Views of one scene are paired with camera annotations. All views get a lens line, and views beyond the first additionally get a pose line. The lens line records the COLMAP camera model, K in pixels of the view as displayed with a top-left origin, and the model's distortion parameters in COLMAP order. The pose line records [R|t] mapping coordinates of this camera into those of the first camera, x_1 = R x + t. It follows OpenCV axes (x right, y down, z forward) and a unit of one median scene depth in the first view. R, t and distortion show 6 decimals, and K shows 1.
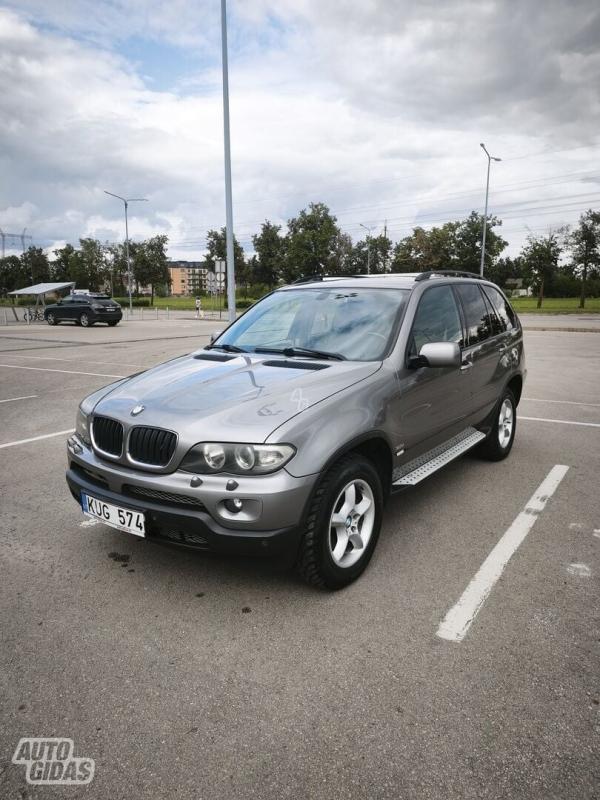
lens RADIAL K [[536.3, 0, 299.3], [0, 536.3, 395.2], [0, 0, 1]] dist [0.031097, -0.022023]
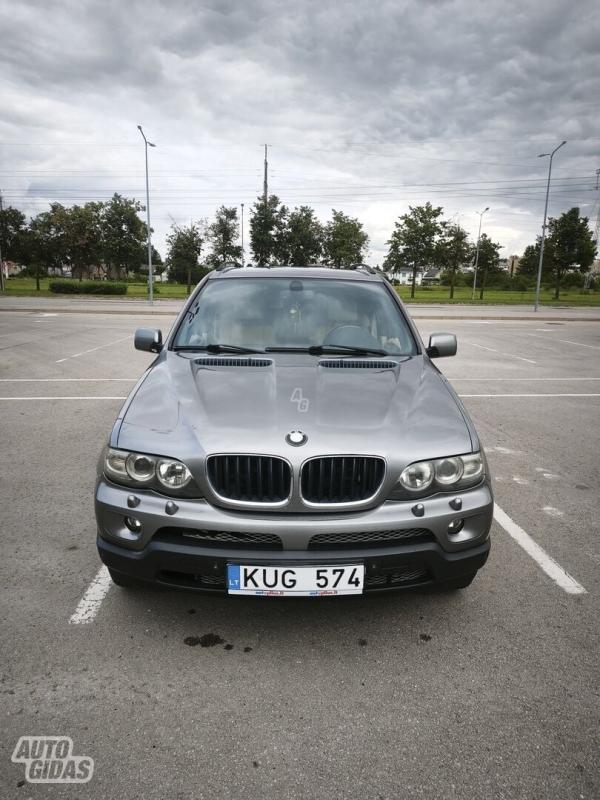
lens RADIAL K [[536.3, 0, 301.6], [0, 536.3, 396.9], [0, 0, 1]] dist [0.031097, -0.022023]
pose [[0.792555, -0.104804, 0.600727, -0.640229], [0.086284, 0.994482, 0.059662, -0.064476], [-0.603665, 0.004548, 0.797225, 0.330595]]
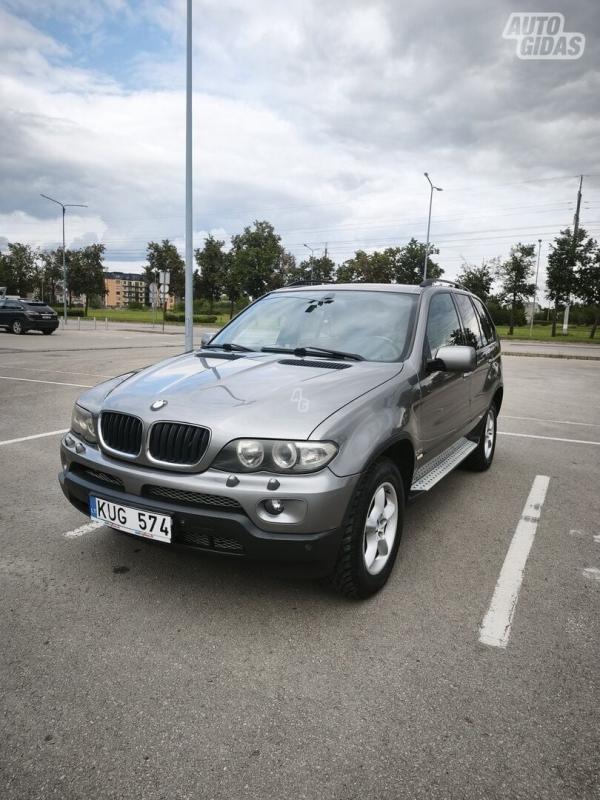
lens RADIAL K [[536.3, 0, 300.0], [0, 536.3, 403.2], [0, 0, 1]] dist [0.031097, -0.022023]
pose [[0.992777, 0.021195, 0.118087, -0.144969], [-0.018841, 0.999602, -0.021012, 0.034305], [-0.118485, 0.018635, 0.992781, 0.055038]]
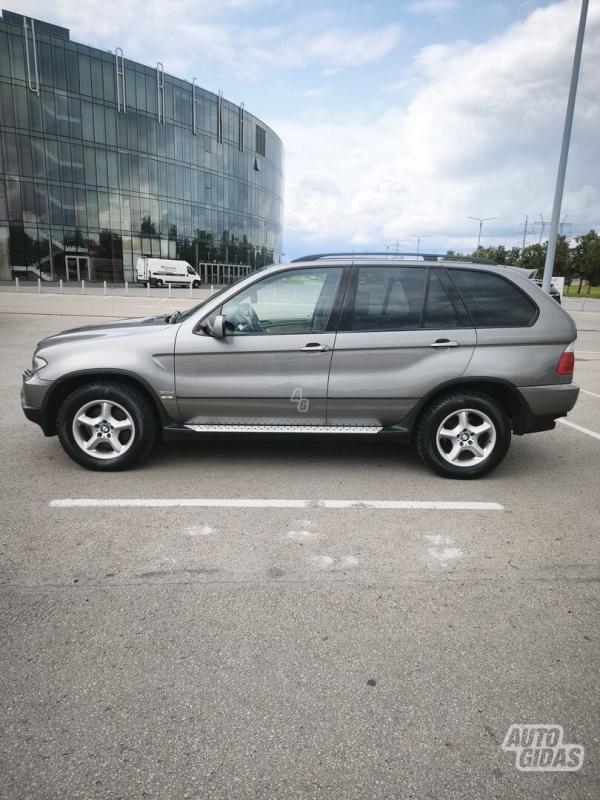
lens RADIAL K [[536.3, 0, 300.7], [0, 536.3, 397.9], [0, 0, 1]] dist [0.031097, -0.022023]
pose [[0.611560, 0.194298, -0.766970, 1.341685], [-0.174496, 0.978631, 0.108780, -0.082608], [0.771716, 0.067308, 0.632395, 0.438311]]
